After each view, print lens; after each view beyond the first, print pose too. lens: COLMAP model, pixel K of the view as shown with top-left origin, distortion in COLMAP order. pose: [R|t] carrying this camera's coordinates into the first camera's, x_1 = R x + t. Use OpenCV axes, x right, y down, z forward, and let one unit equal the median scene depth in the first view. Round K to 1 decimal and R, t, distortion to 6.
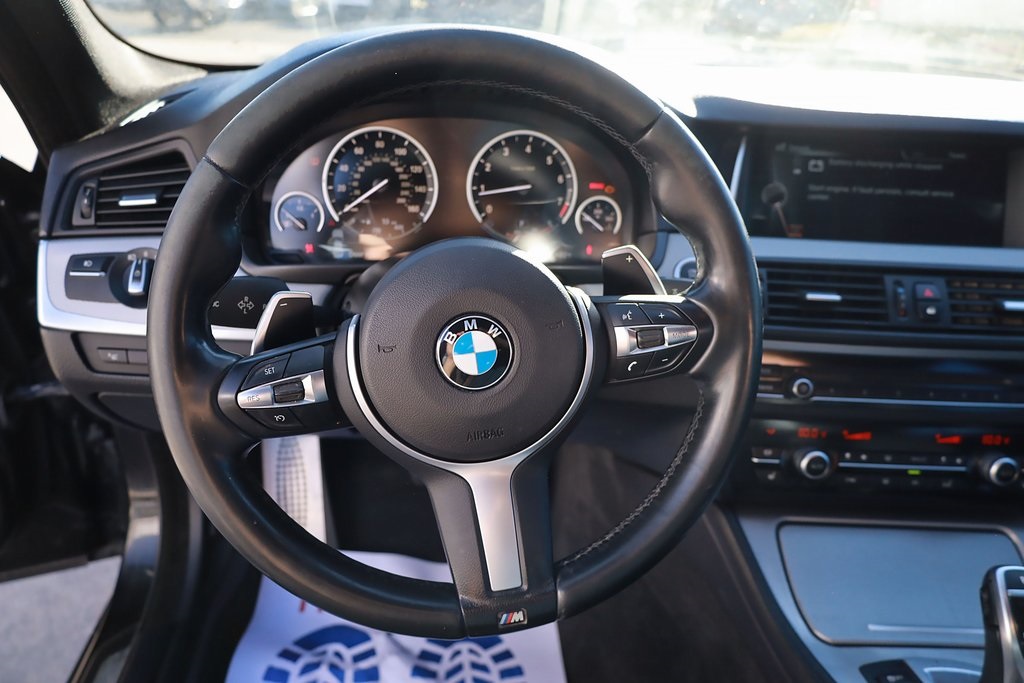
lens RADIAL K [[698.3, 0, 515.4], [0, 698.3, 341.5], [0, 0, 1]] dist [-0.035497, 0.019605]
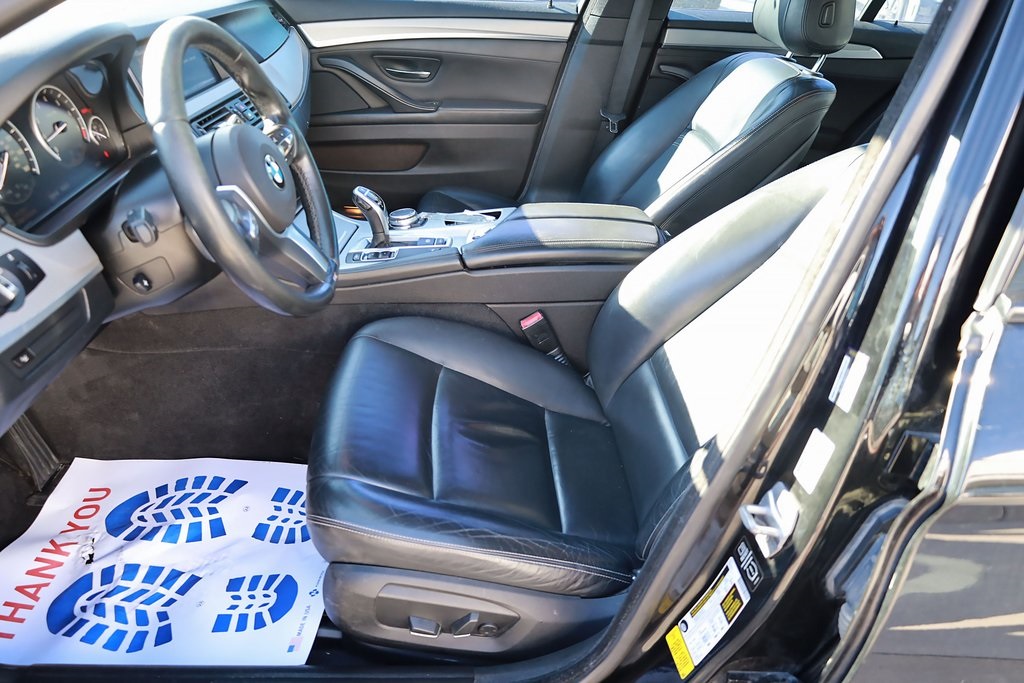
lens RADIAL K [[698.3, 0, 514.6], [0, 698.3, 339.3], [0, 0, 1]] dist [-0.035497, 0.019605]
pose [[0.059206, -0.560023, 0.826359, -1.334911], [0.386066, 0.776242, 0.498399, -0.236952], [-0.920569, 0.289521, 0.262164, -0.051447]]
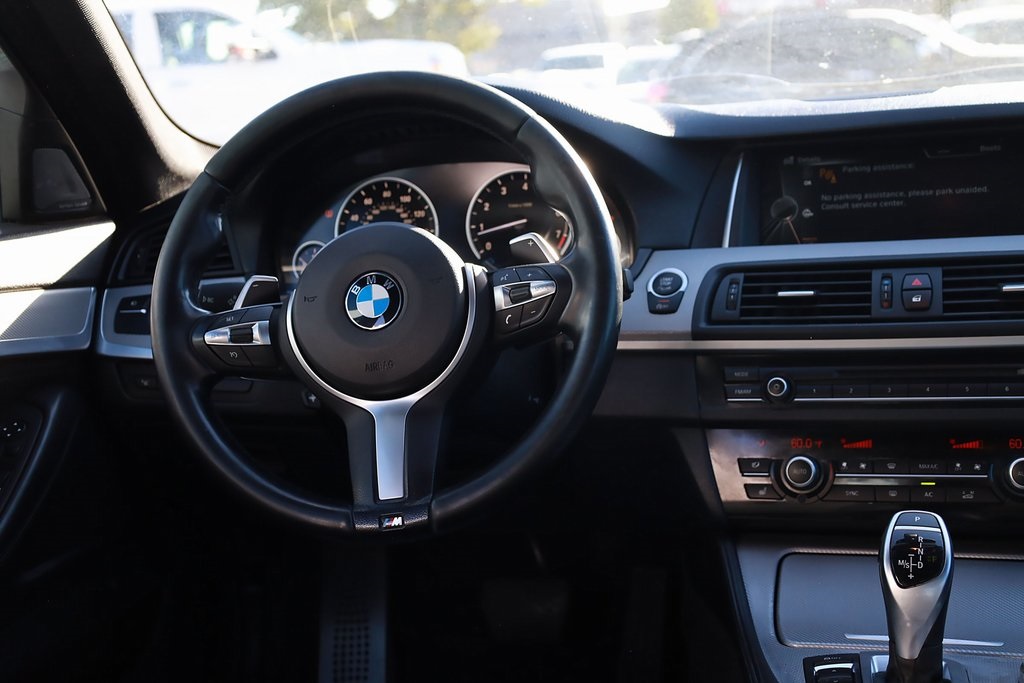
lens RADIAL K [[1328.4, 0, 519.6], [0, 1328.4, 349.9], [0, 0, 1]] dist [-0.007012, 0.000000]
pose [[0.948732, -0.060034, -0.310328, 0.622305], [-0.026395, 0.963321, -0.267051, 0.490377], [0.314977, 0.261551, 0.912349, -0.738472]]
